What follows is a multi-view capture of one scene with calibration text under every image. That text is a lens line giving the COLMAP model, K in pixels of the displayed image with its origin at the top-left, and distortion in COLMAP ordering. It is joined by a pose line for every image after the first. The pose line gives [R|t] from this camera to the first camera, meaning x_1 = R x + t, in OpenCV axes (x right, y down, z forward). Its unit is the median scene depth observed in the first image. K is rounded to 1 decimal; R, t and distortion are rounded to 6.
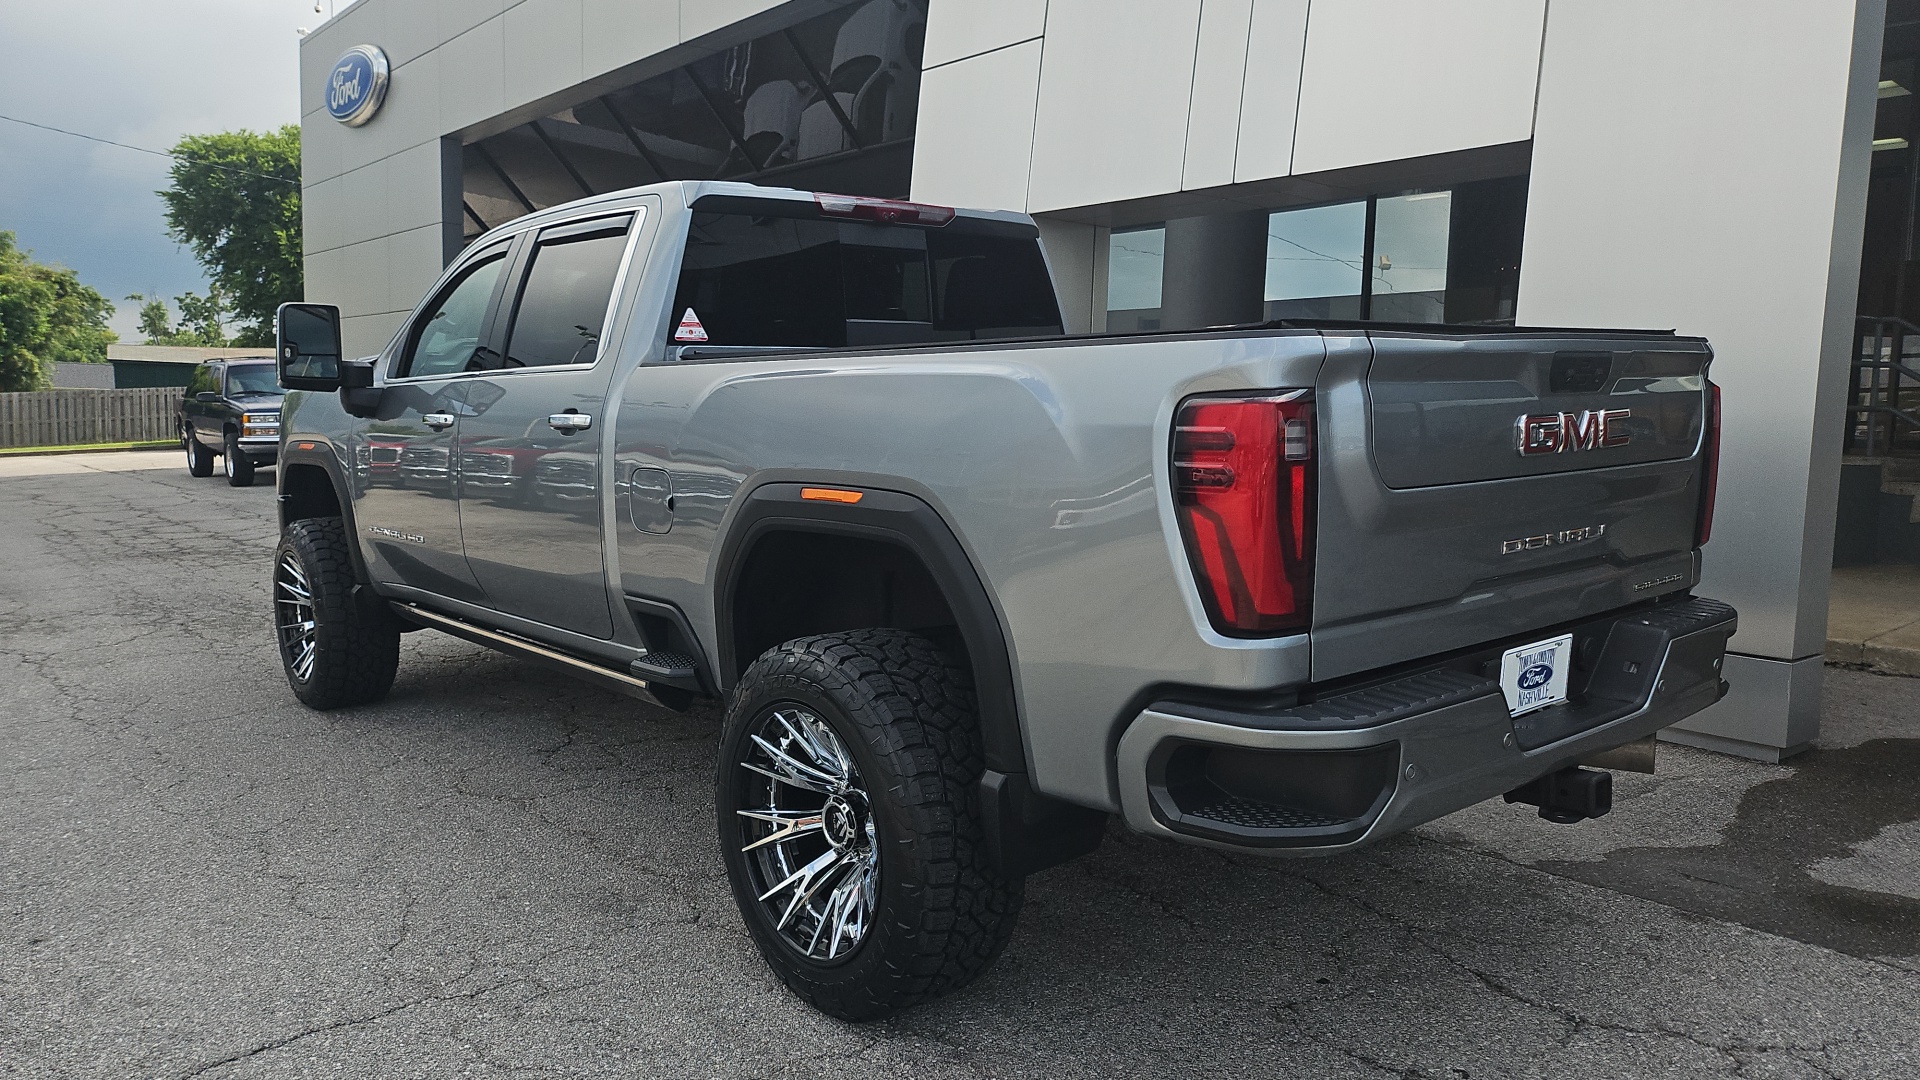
lens RADIAL K [[1344.0, 0, 948.5], [0, 1344.0, 542.3], [0, 0, 1]] dist [0.071526, -0.074875]
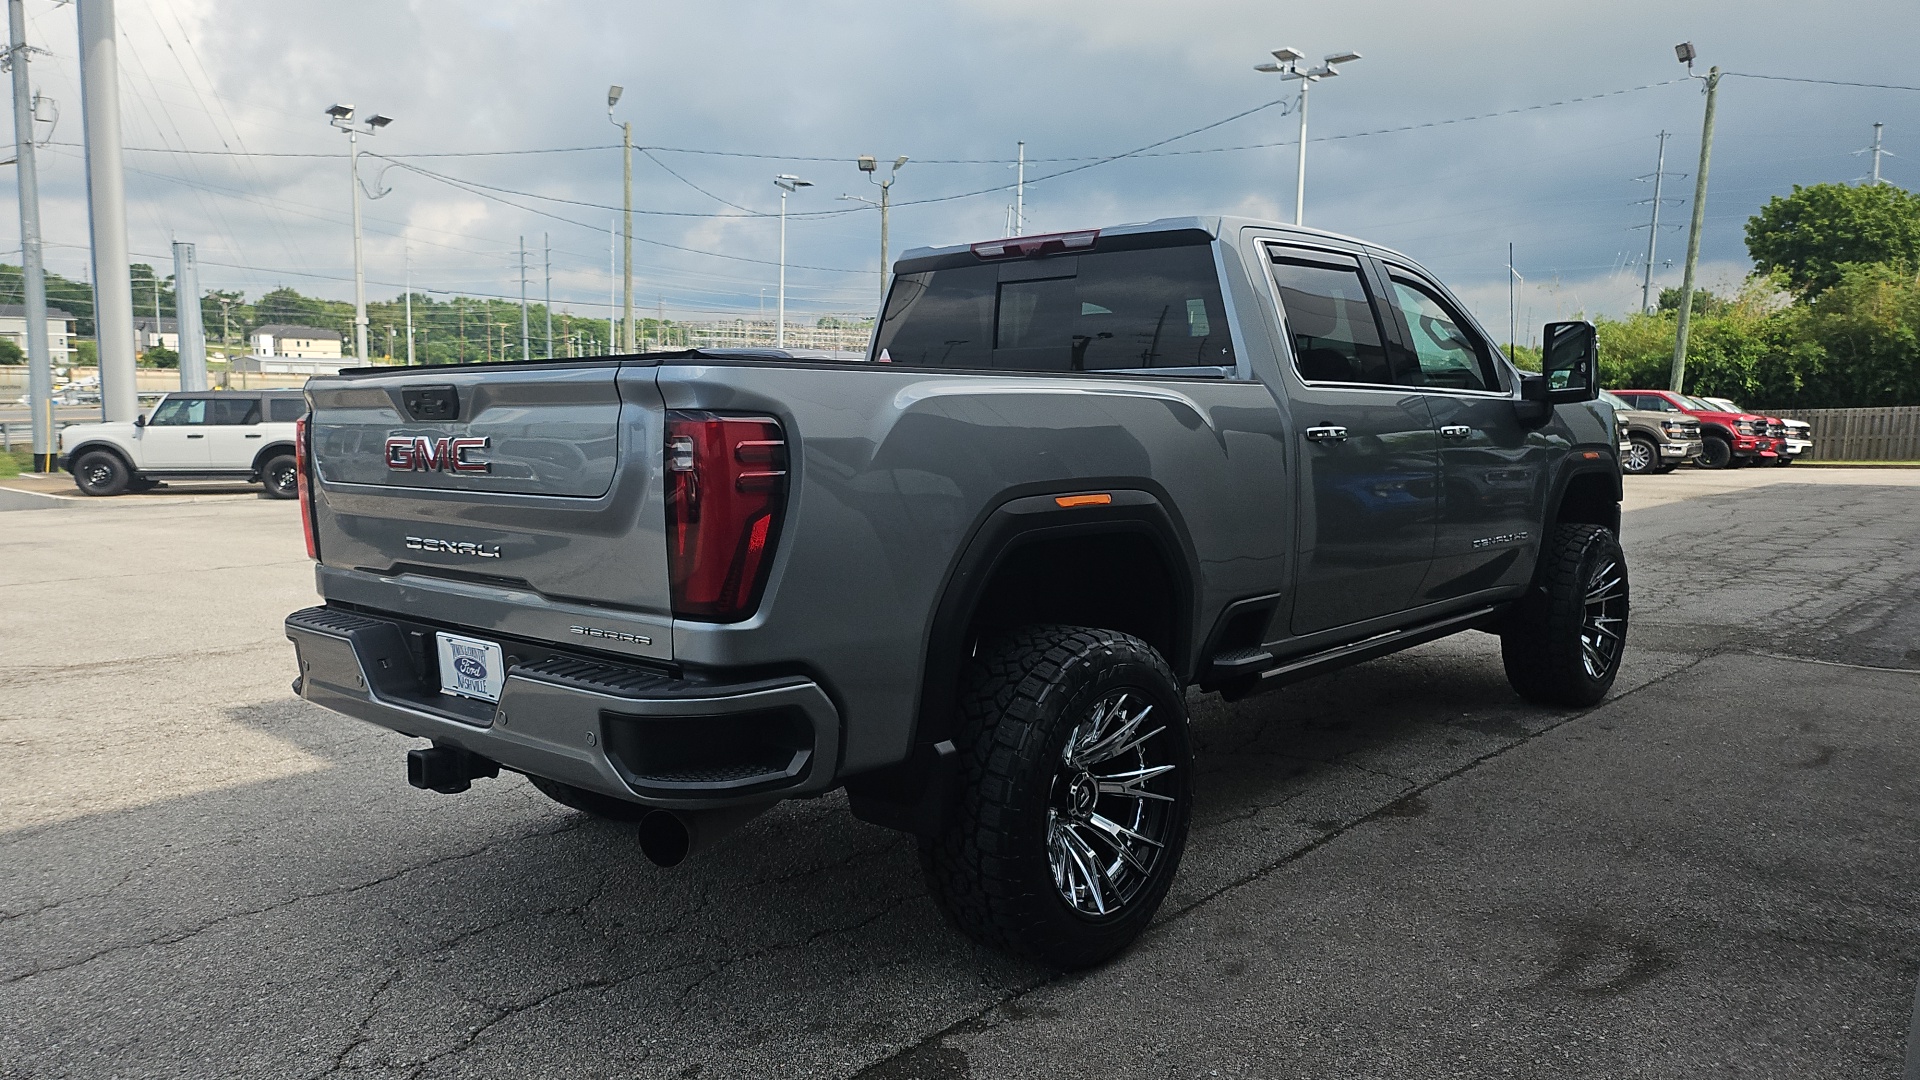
lens RADIAL K [[1345.9, 0, 950.8], [0, 1345.9, 571.6], [0, 0, 1]] dist [0.075222, -0.083099]
pose [[0.145172, 0.127870, -0.981109, 1.006356], [-0.111963, 0.987367, 0.112119, -0.097499], [0.983051, 0.093572, 0.157654, 0.758732]]
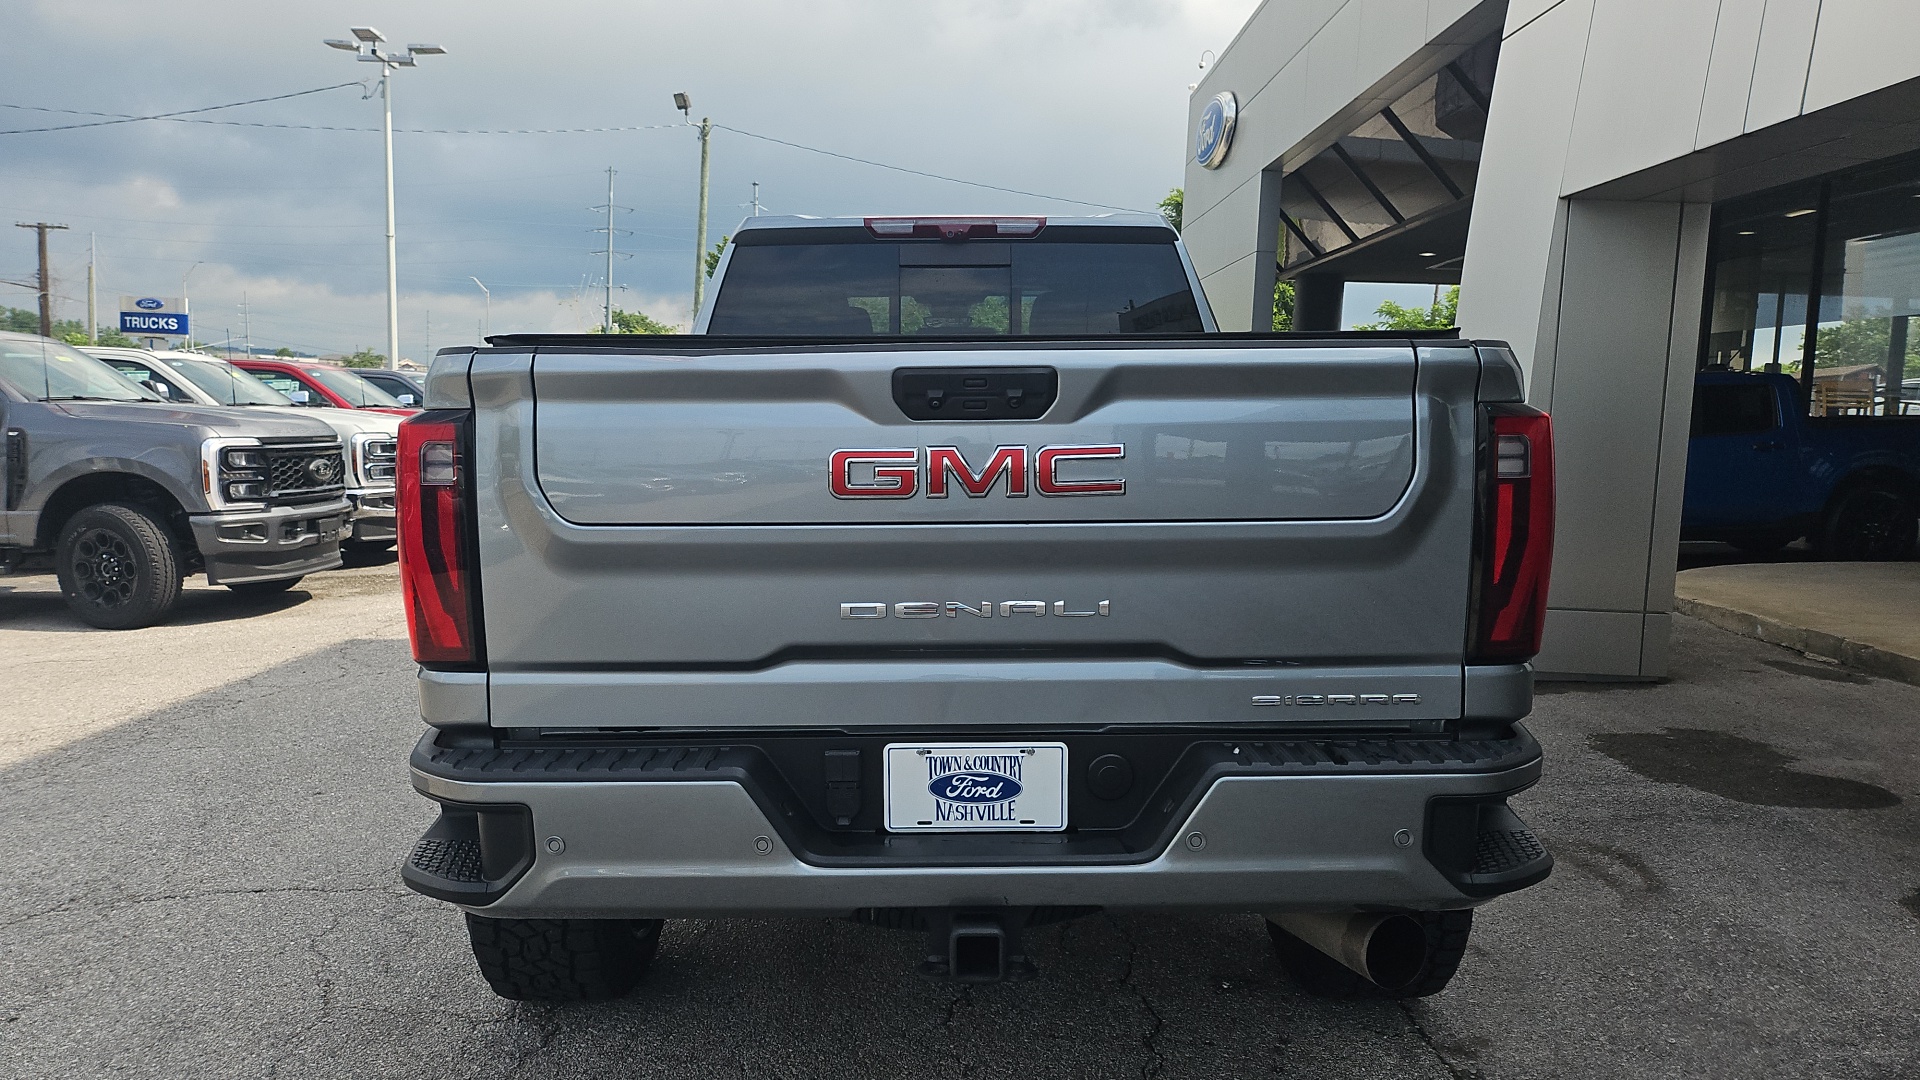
lens RADIAL K [[1344.0, 0, 948.5], [0, 1344.0, 542.3], [0, 0, 1]] dist [0.071526, -0.074875]
pose [[0.765135, 0.069663, -0.640090, 0.564251], [-0.079676, 0.996733, 0.013237, -0.030617], [0.638921, 0.040871, 0.768186, 0.248553]]
